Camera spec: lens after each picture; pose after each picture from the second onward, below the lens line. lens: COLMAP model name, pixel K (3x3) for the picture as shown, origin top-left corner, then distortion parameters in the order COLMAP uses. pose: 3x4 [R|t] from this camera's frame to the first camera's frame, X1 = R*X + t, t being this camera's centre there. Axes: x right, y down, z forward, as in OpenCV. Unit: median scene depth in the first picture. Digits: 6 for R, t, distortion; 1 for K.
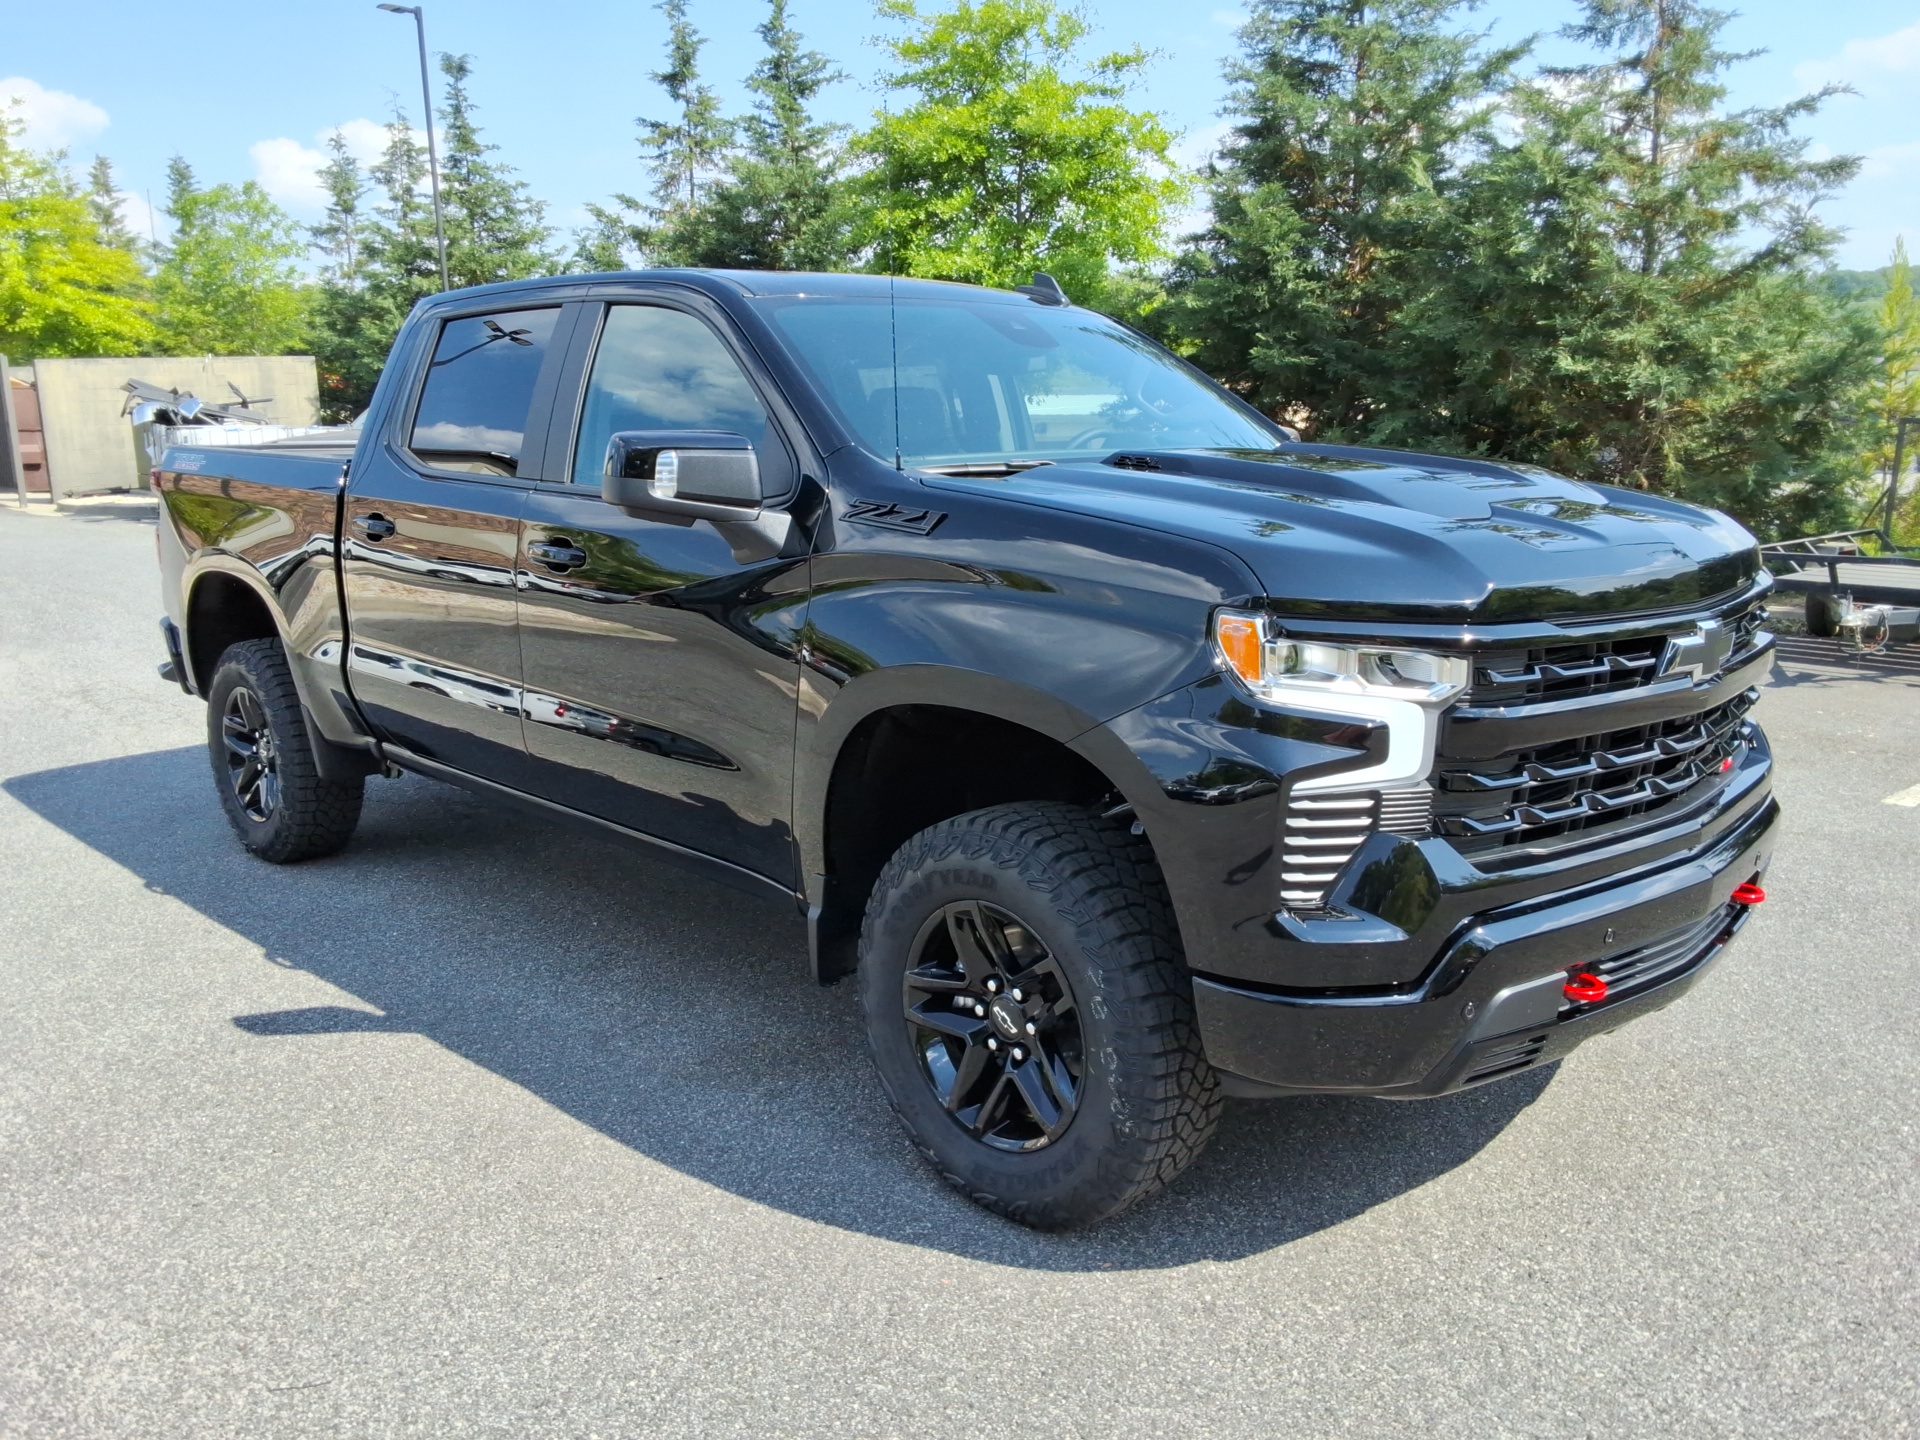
lens RADIAL K [[1544.3, 0, 968.3], [0, 1544.3, 716.5], [0, 0, 1]] dist [0.099961, -0.149992]
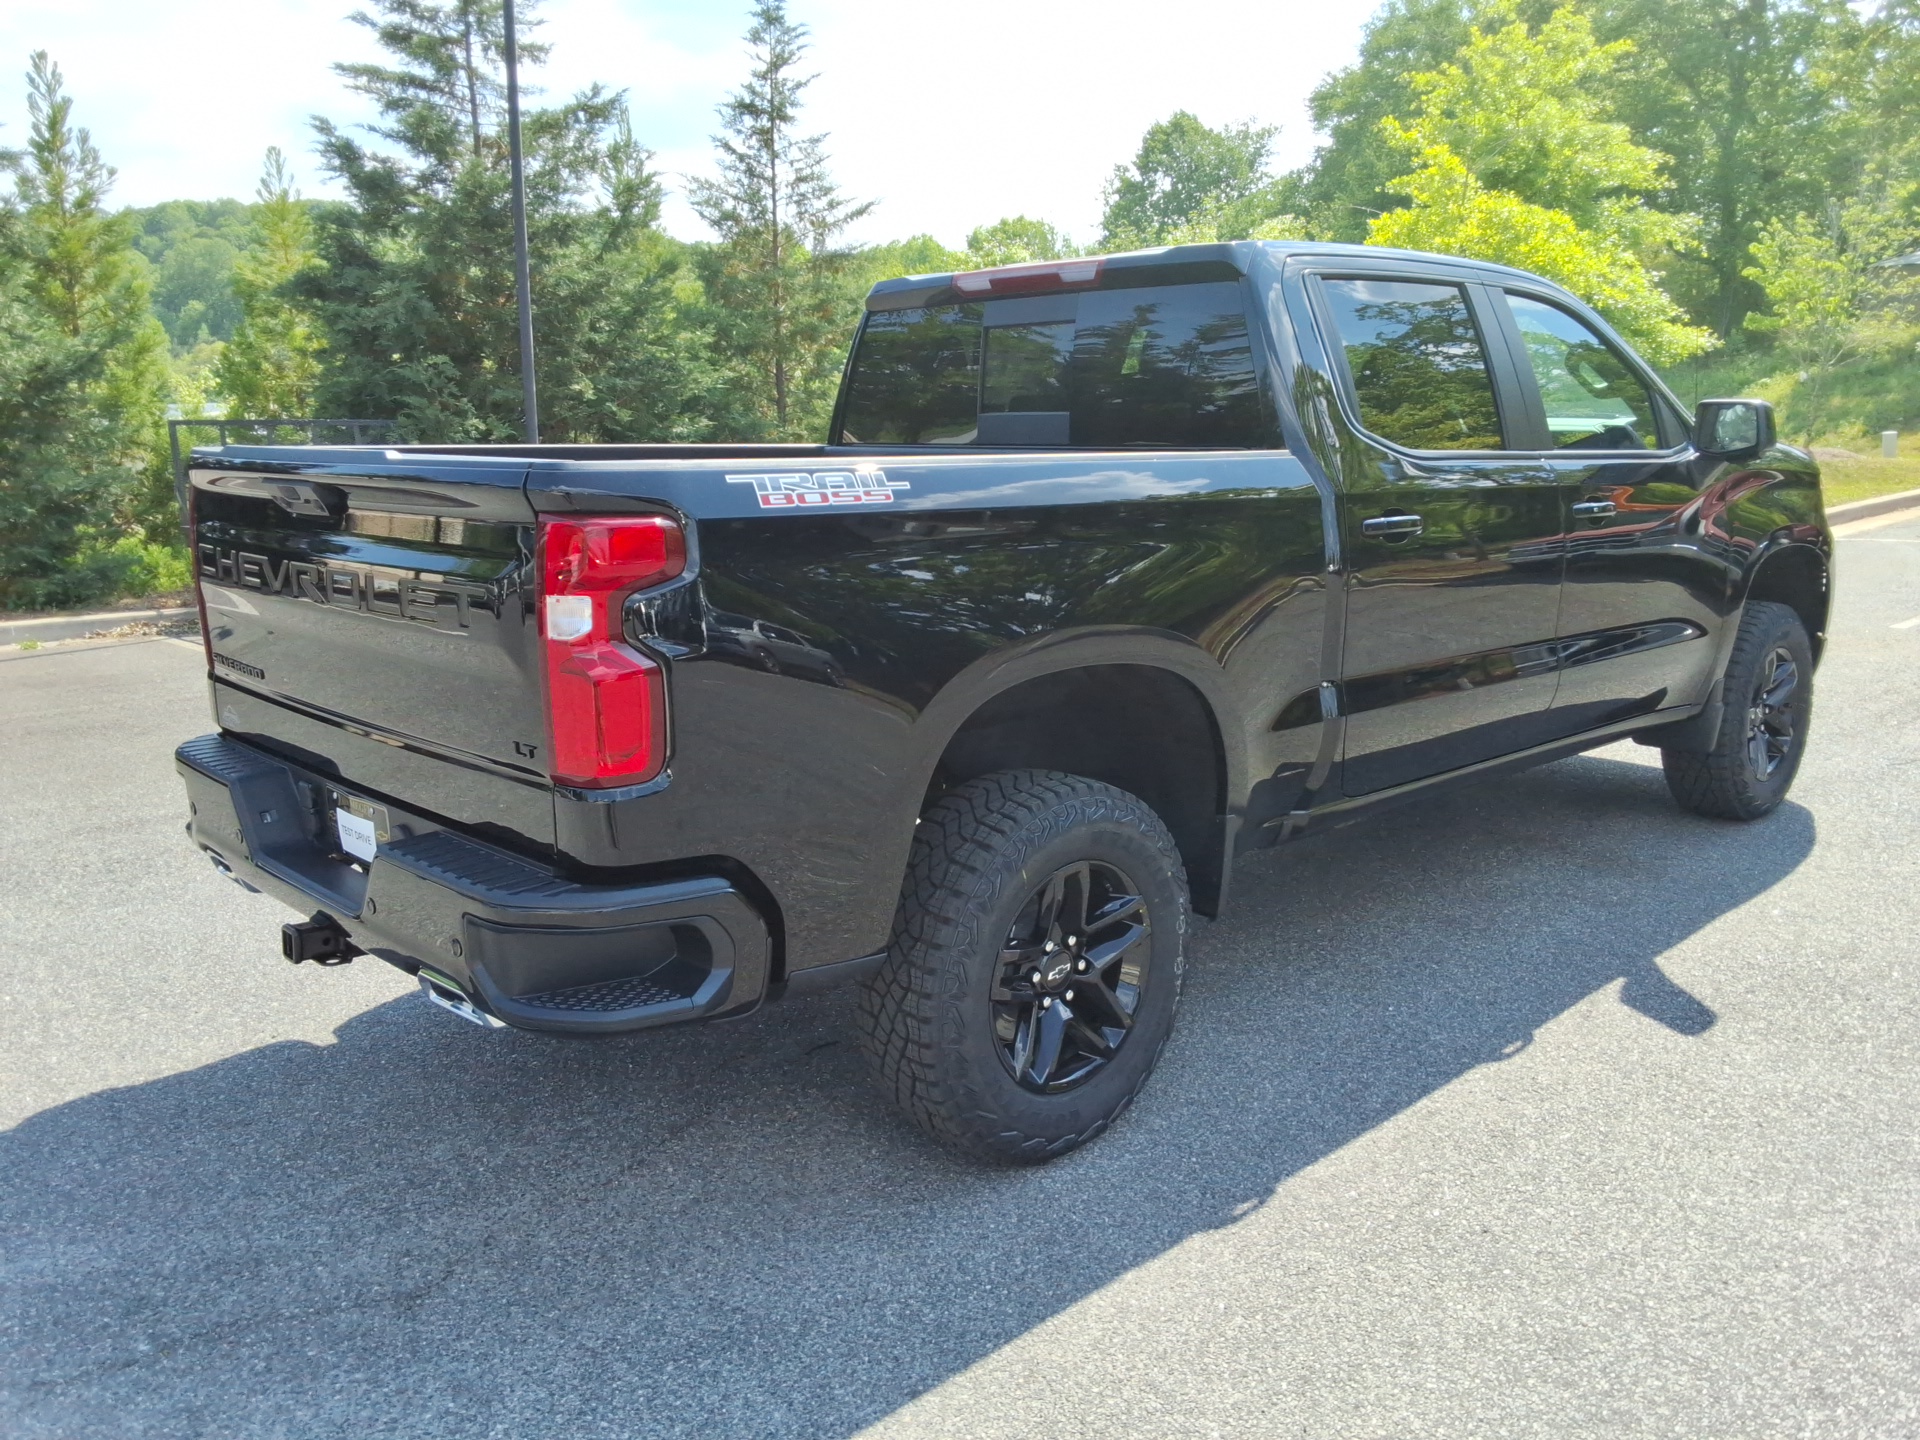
lens RADIAL K [[1544.3, 0, 961.5], [0, 1544.3, 712.5], [0, 0, 1]] dist [0.099961, -0.149992]
pose [[0.015193, -0.184521, 0.982711, -0.354403], [0.193353, 0.964816, 0.178172, -0.063690], [-0.981012, 0.187303, 0.050336, 0.350531]]
